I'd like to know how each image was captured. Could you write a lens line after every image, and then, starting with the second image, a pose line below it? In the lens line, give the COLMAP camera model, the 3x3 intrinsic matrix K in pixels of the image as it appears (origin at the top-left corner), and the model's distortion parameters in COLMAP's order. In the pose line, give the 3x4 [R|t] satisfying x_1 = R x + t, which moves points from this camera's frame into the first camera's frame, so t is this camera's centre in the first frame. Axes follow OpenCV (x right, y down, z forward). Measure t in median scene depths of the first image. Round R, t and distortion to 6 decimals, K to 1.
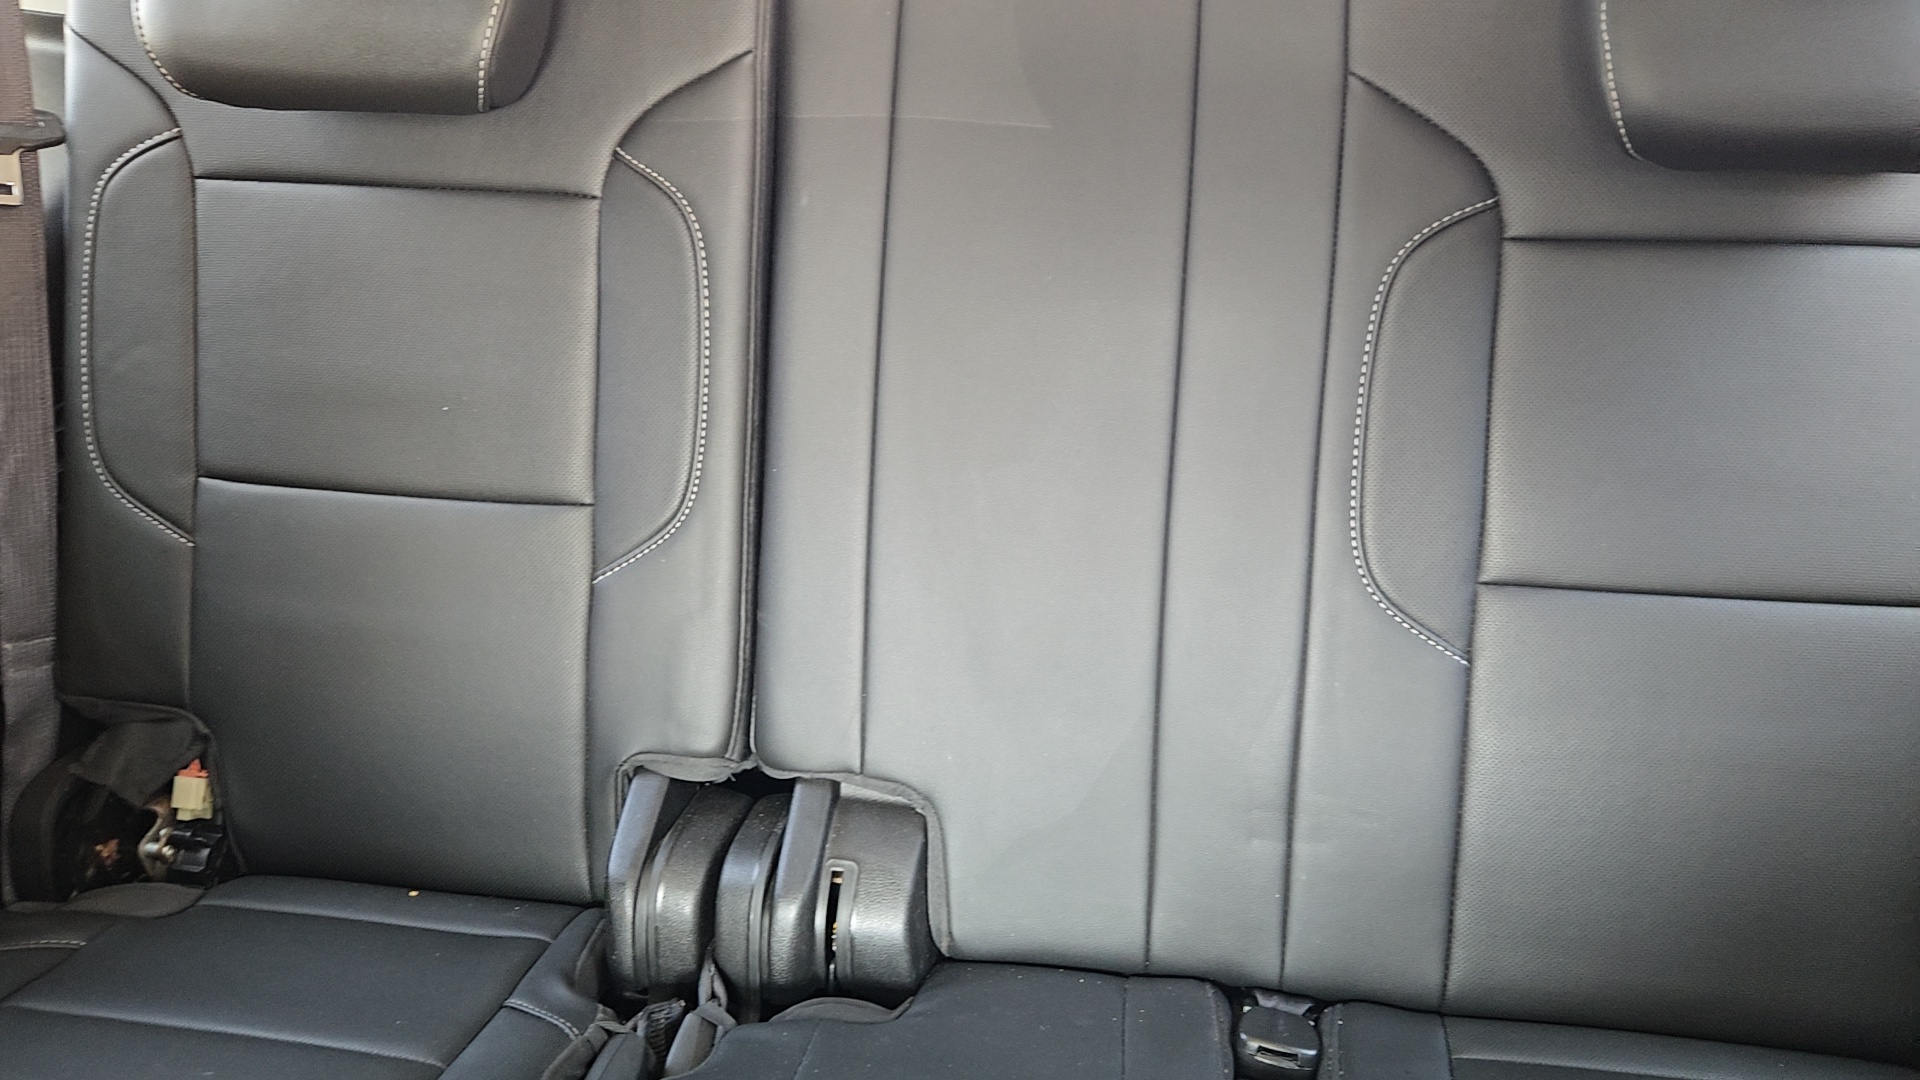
lens RADIAL K [[1605.1, 0, 964.4], [0, 1605.1, 529.4], [0, 0, 1]] dist [0.016214, -0.012821]
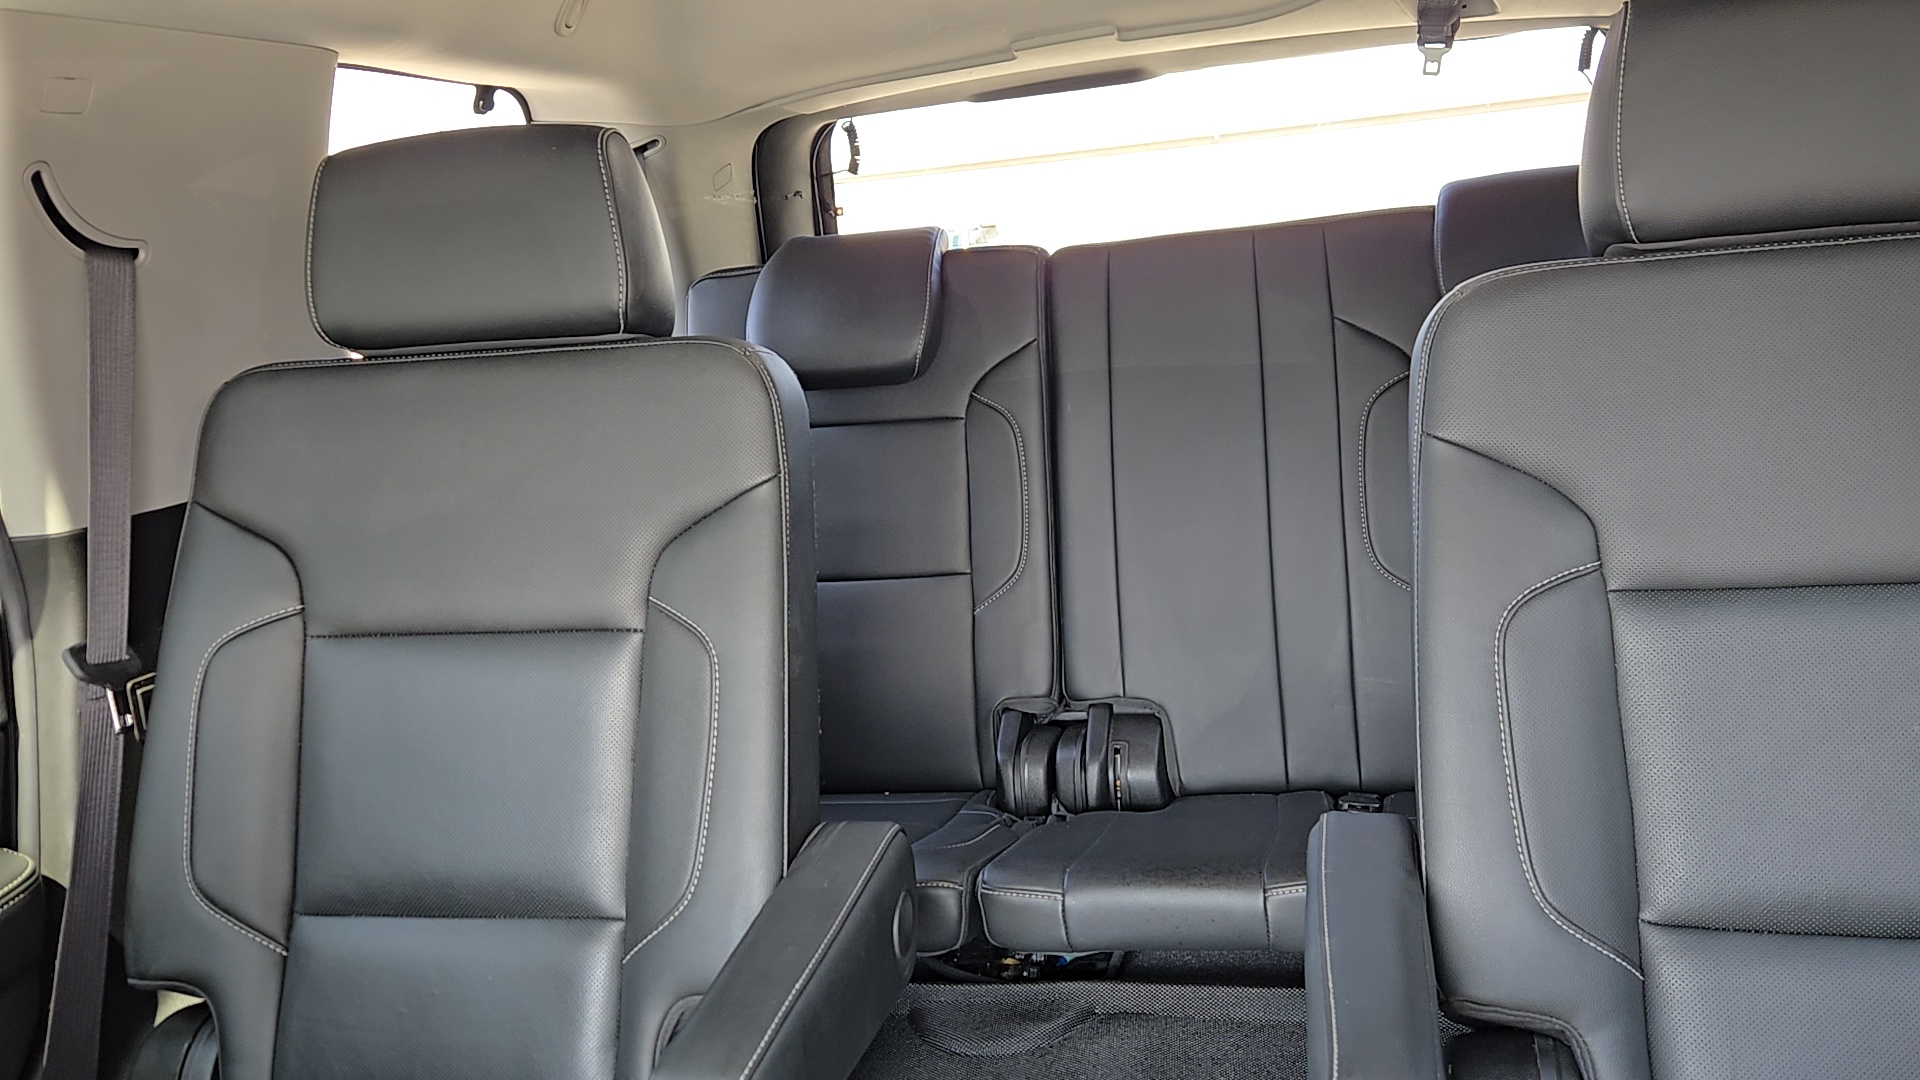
lens RADIAL K [[1605.1, 0, 961.3], [0, 1605.1, 546.0], [0, 0, 1]] dist [0.016214, -0.012821]
pose [[0.992895, -0.094500, -0.072314, -0.101406], [0.079647, 0.979286, -0.186157, 0.315104], [0.088408, 0.179075, 0.979855, -0.909918]]
